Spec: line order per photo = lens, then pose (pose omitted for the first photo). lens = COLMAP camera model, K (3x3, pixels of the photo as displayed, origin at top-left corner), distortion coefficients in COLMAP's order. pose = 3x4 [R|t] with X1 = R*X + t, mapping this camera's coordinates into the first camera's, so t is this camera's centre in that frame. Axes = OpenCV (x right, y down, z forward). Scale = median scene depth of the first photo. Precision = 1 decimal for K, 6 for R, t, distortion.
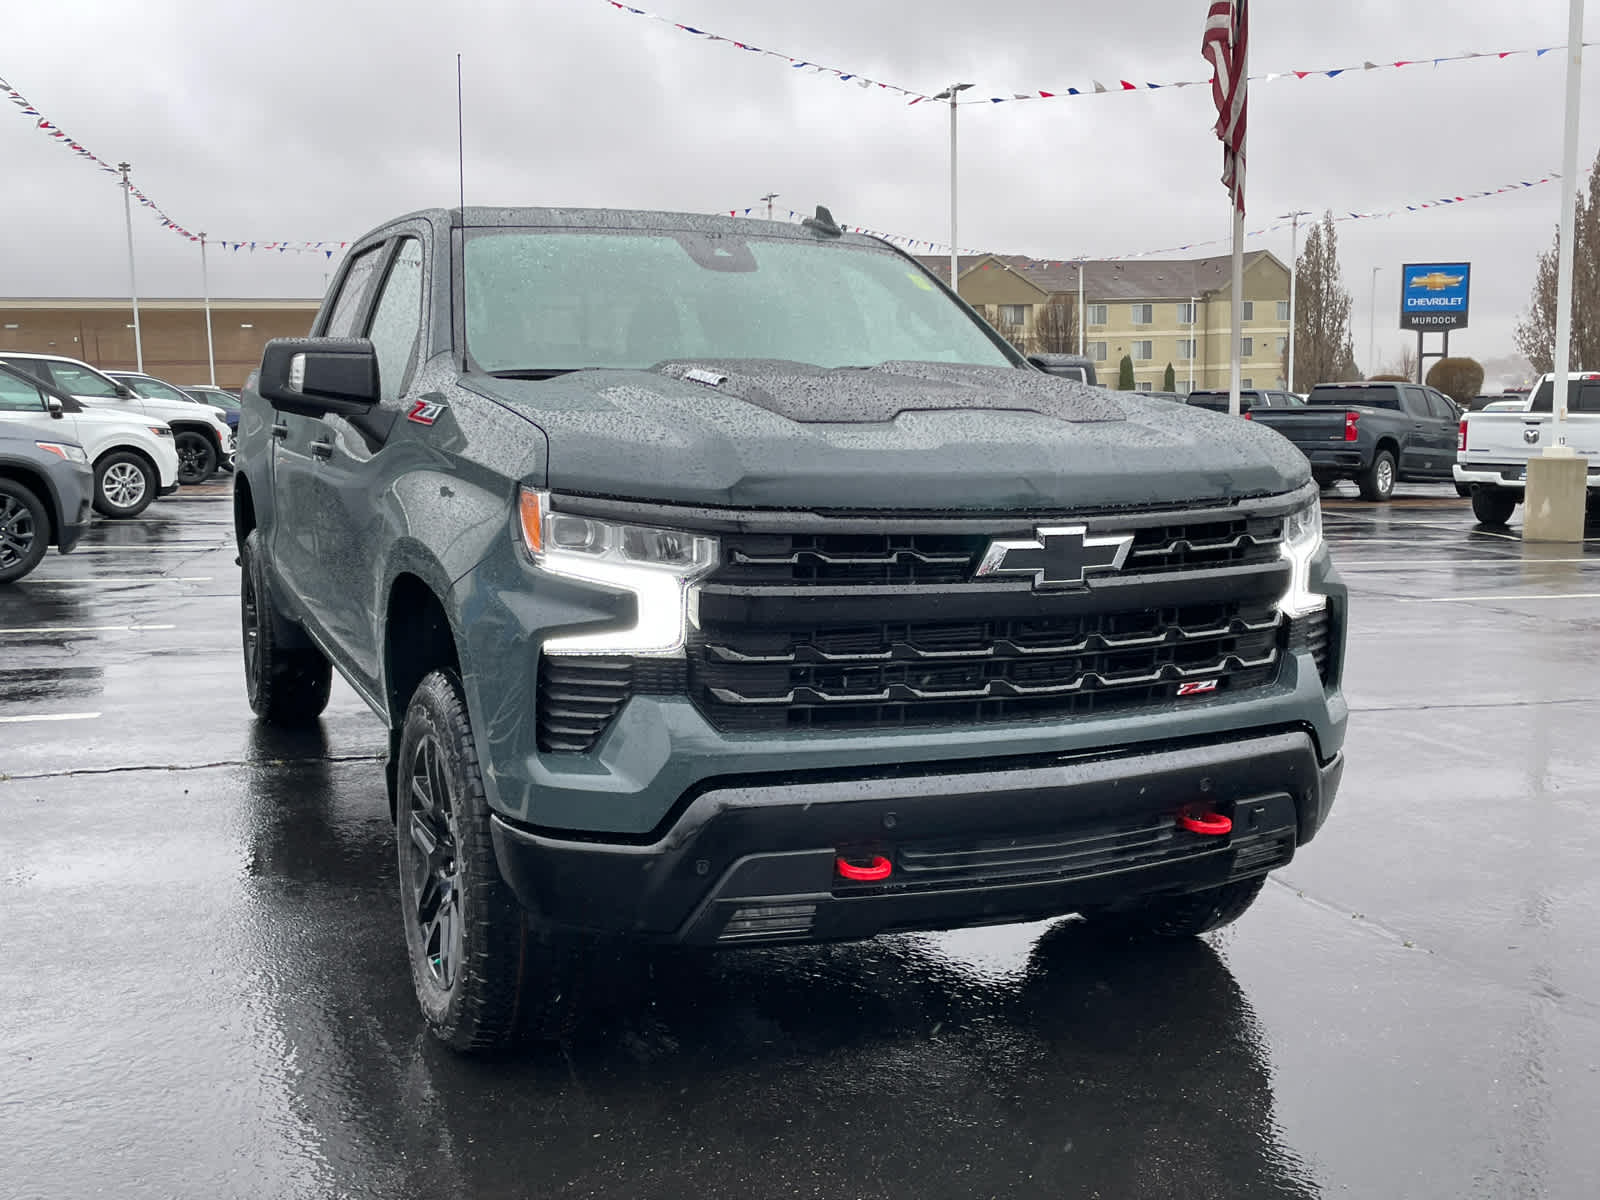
lens RADIAL K [[1625.5, 0, 821.4], [0, 1625.5, 601.4], [0, 0, 1]] dist [0.109528, -0.150382]
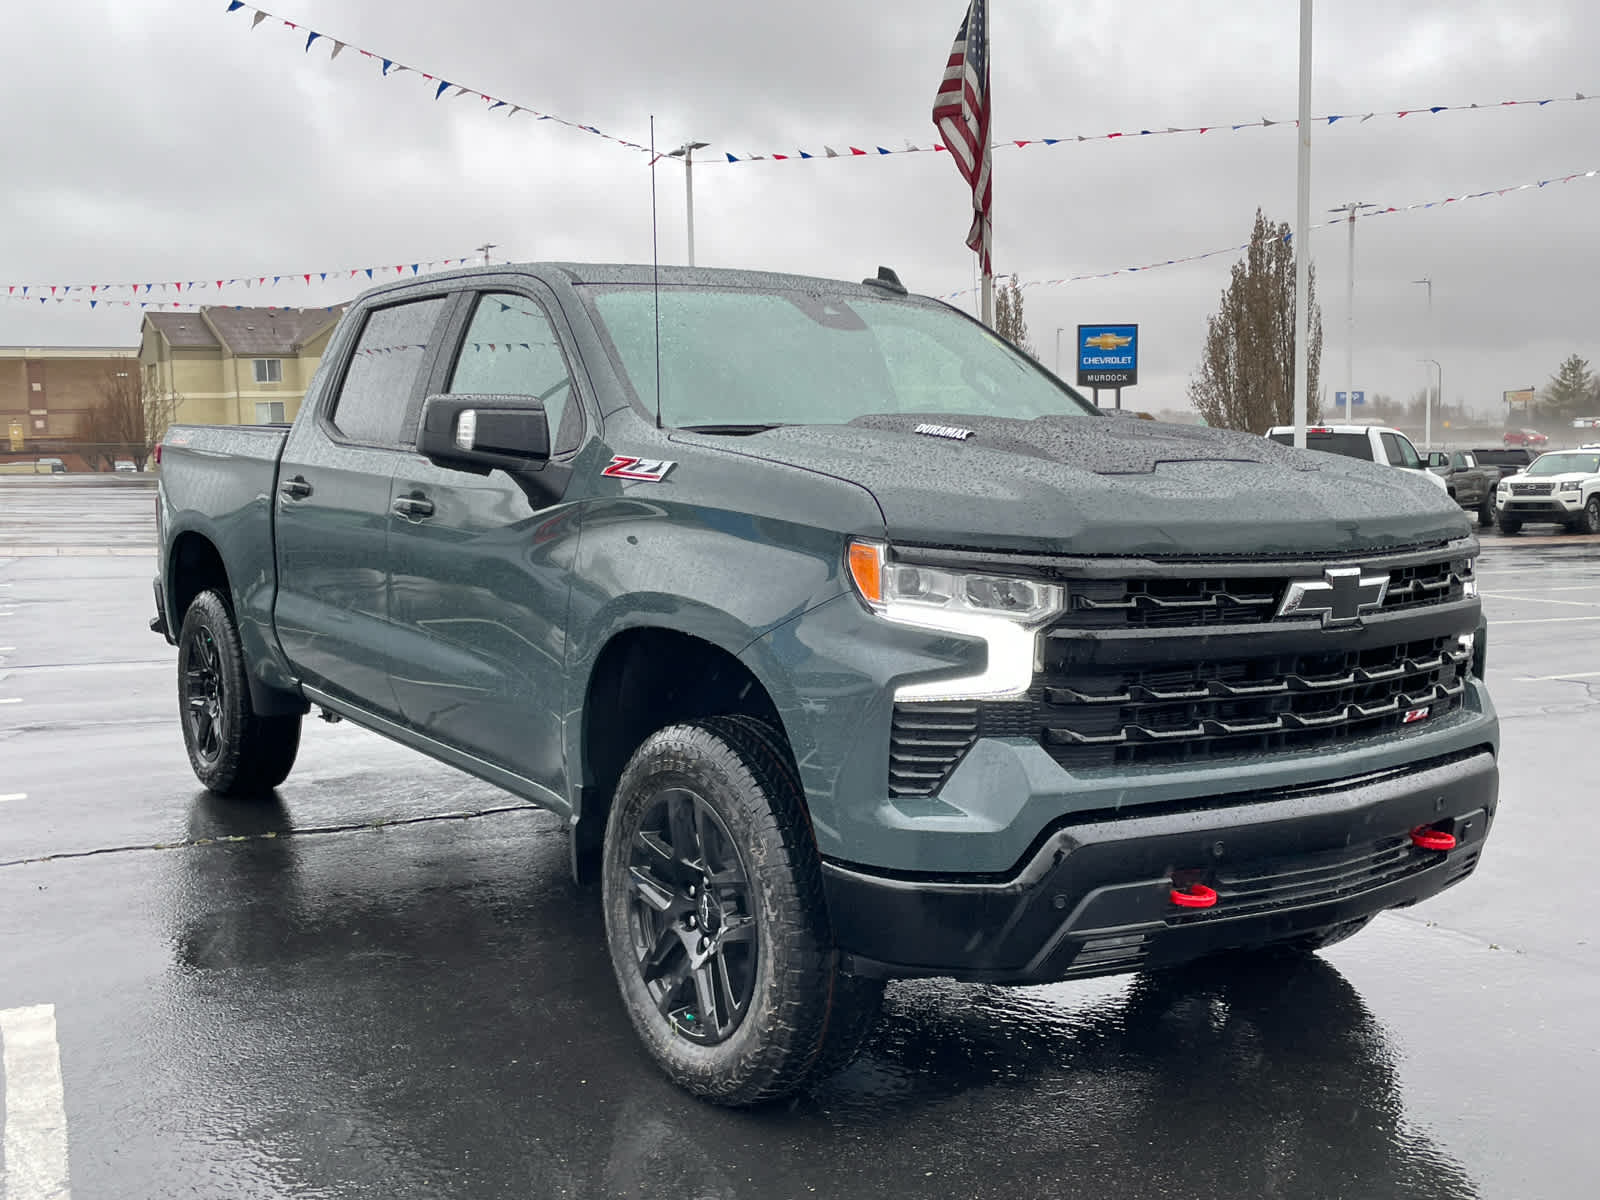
lens RADIAL K [[1625.5, 0, 821.4], [0, 1625.5, 601.4], [0, 0, 1]] dist [0.109528, -0.150382]
pose [[0.982201, -0.021880, 0.186552, -0.385916], [0.027785, 0.999190, -0.029095, -0.001920], [-0.185764, 0.033760, 0.982014, -0.000277]]
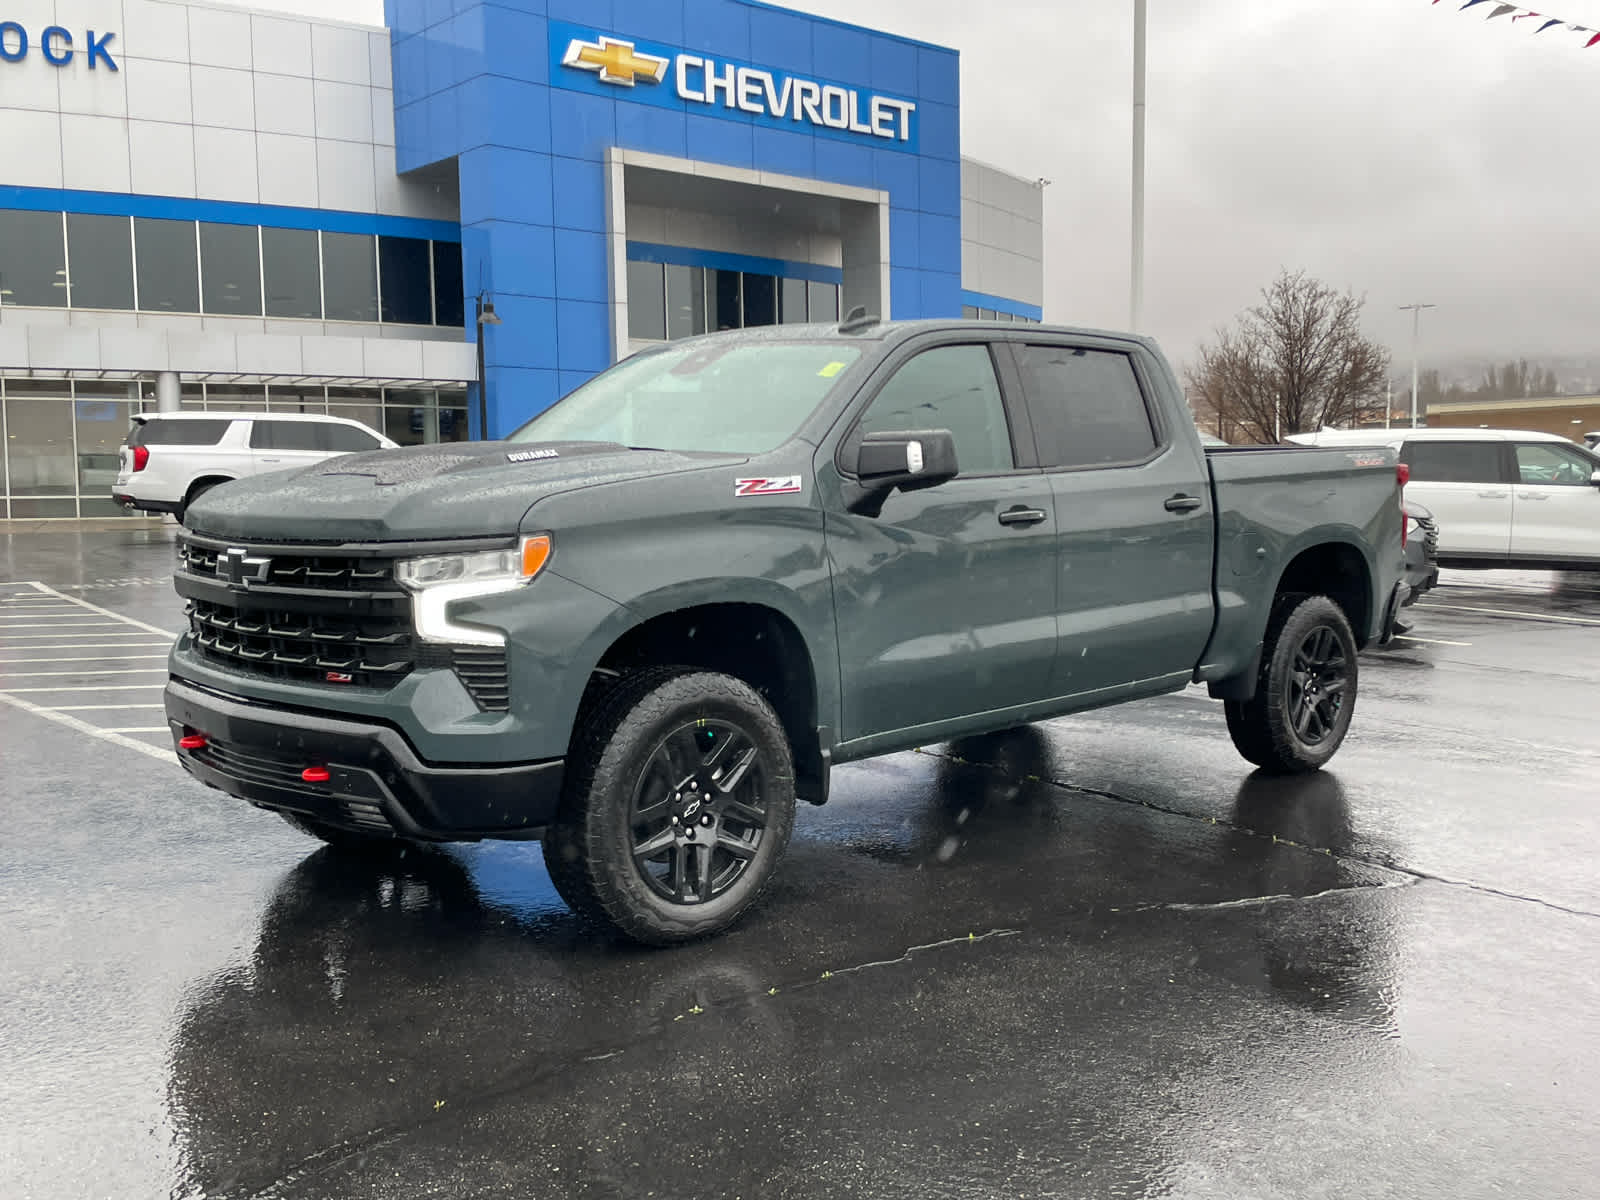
lens RADIAL K [[1625.5, 0, 821.4], [0, 1625.5, 601.4], [0, 0, 1]] dist [0.109528, -0.150382]
pose [[0.352519, 0.076373, -0.932683, 1.777806], [-0.119263, 0.992204, 0.036170, -0.117065], [0.928174, 0.098484, 0.358879, 0.941724]]
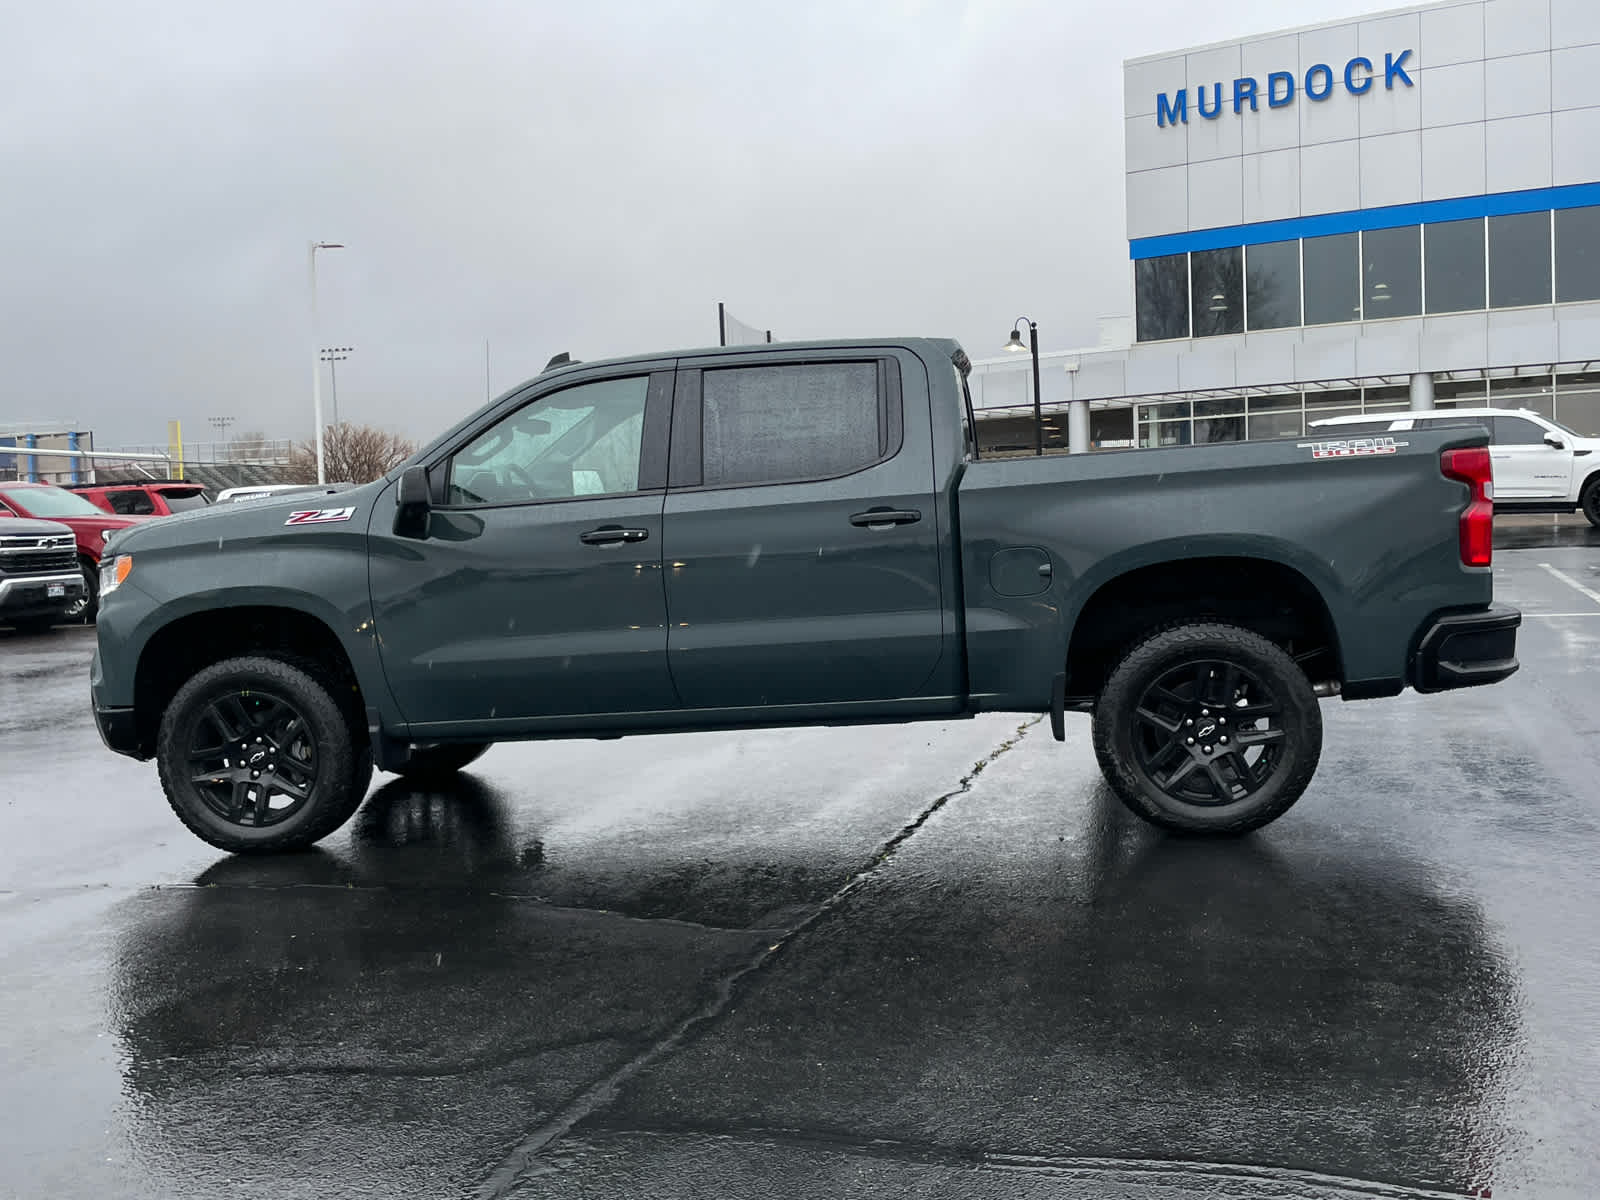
lens RADIAL K [[1625.5, 0, 821.4], [0, 1625.5, 601.4], [0, 0, 1]] dist [0.109528, -0.150382]
pose [[-0.529628, 0.078032, -0.844633, 1.683762], [-0.066748, 0.988838, 0.133209, -0.379983], [0.845600, 0.126929, -0.518508, 3.097038]]
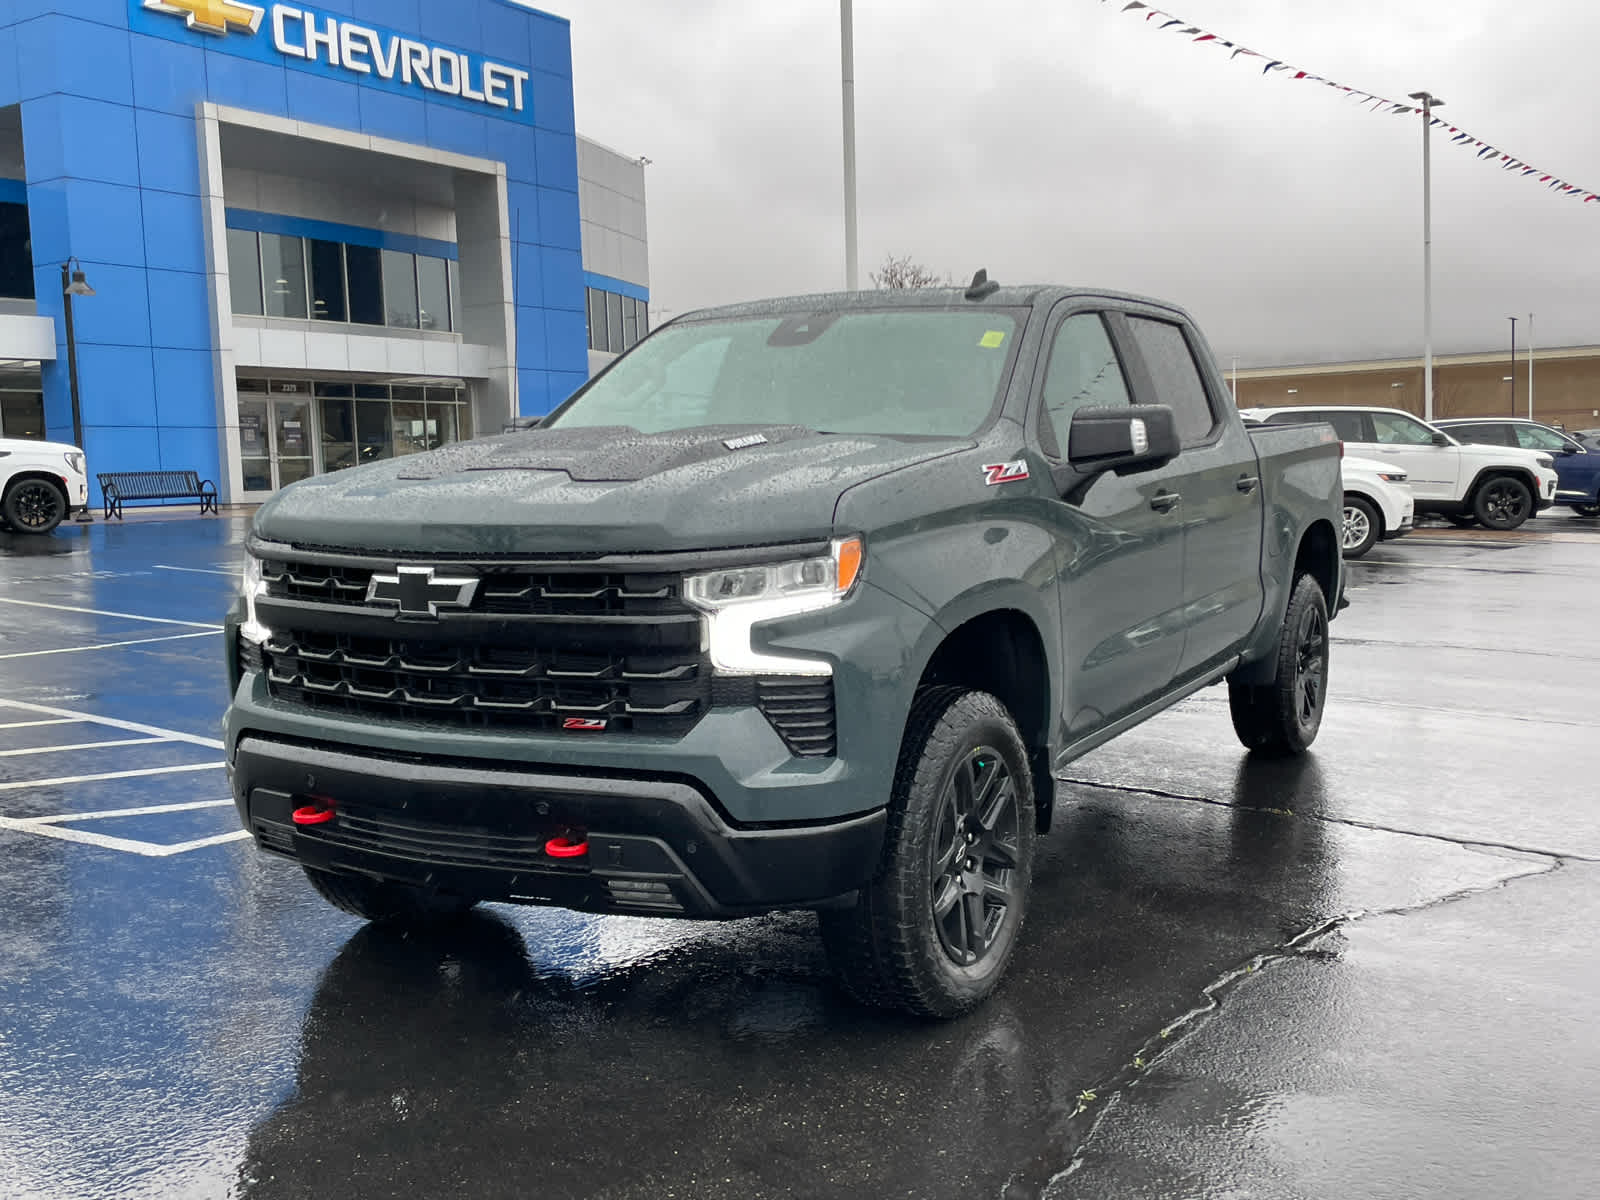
lens RADIAL K [[1625.5, 0, 821.4], [0, 1625.5, 601.4], [0, 0, 1]] dist [0.109528, -0.150382]
pose [[0.591014, 0.066875, -0.803884, 1.285876], [-0.087599, 0.995985, 0.018453, -0.067884], [0.801891, 0.059513, 0.594499, 0.509119]]
